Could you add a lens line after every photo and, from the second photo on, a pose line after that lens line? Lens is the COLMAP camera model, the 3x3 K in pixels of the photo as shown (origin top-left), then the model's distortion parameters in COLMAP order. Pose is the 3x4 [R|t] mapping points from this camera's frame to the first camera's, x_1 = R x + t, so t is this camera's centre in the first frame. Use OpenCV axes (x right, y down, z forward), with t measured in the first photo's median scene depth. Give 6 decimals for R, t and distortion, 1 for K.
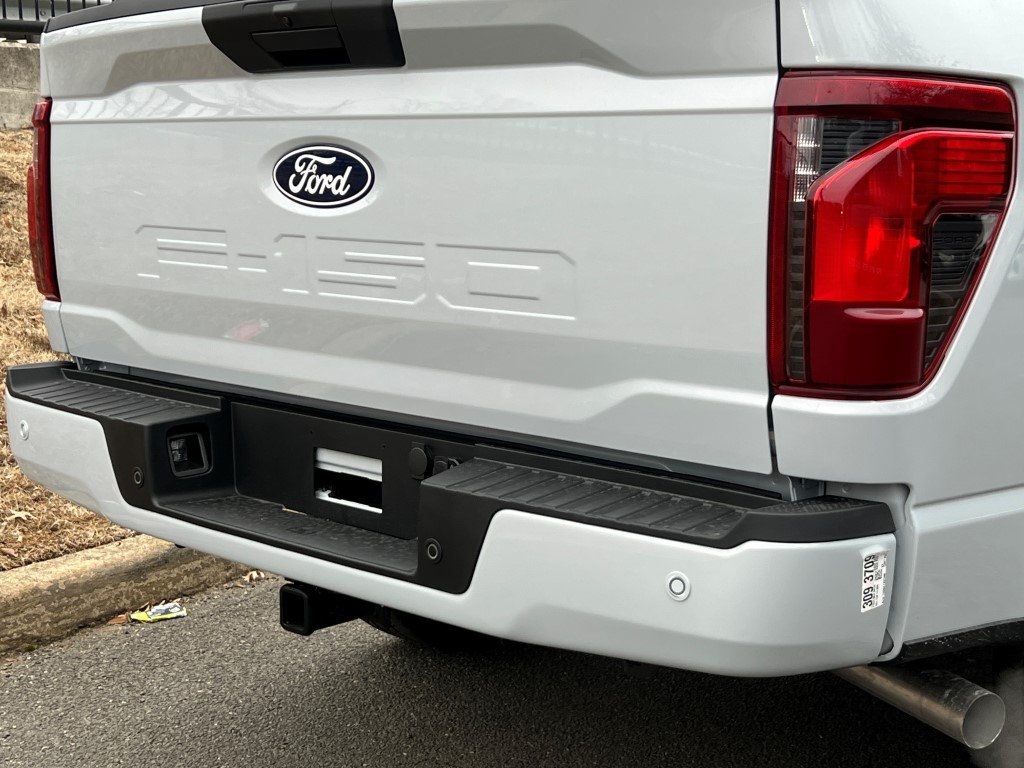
lens RADIAL K [[1764.7, 0, 514.8], [0, 1764.7, 393.8], [0, 0, 1]] dist [0.160513, 0.000000]
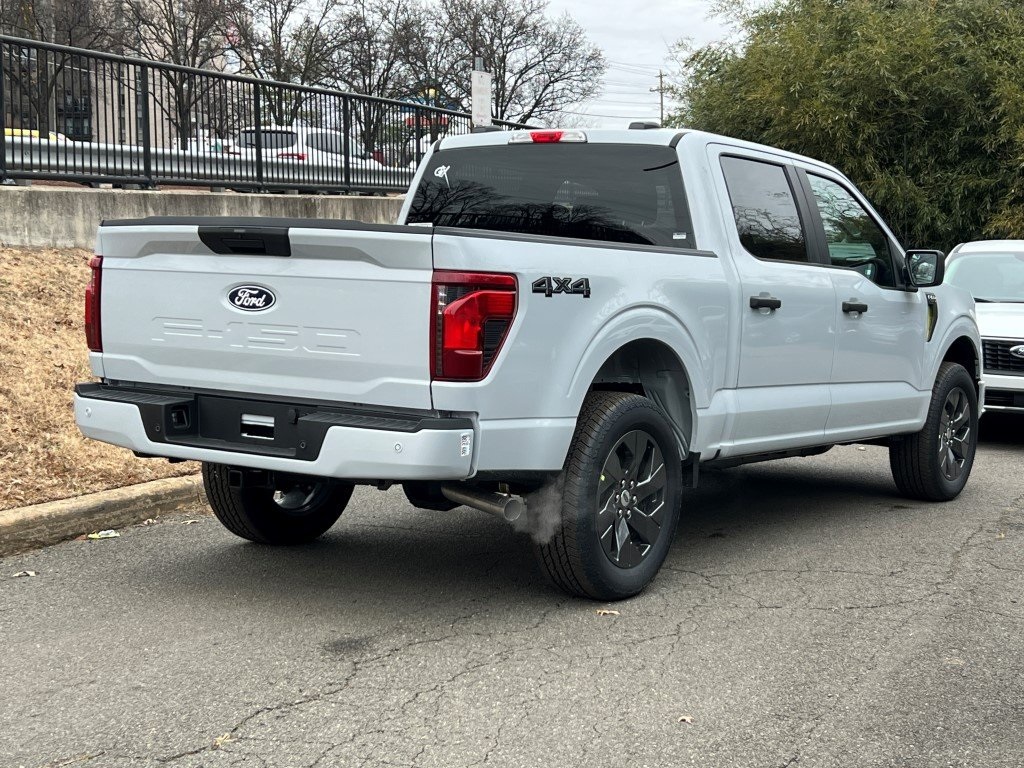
lens RADIAL K [[1764.7, 0, 521.8], [0, 1764.7, 386.8], [0, 0, 1]] dist [0.160513, 0.000000]
pose [[0.987144, 0.012285, 0.159360, -0.128897], [-0.002860, 0.998240, -0.059239, 0.139771], [-0.159807, 0.058022, 0.985442, -1.432754]]
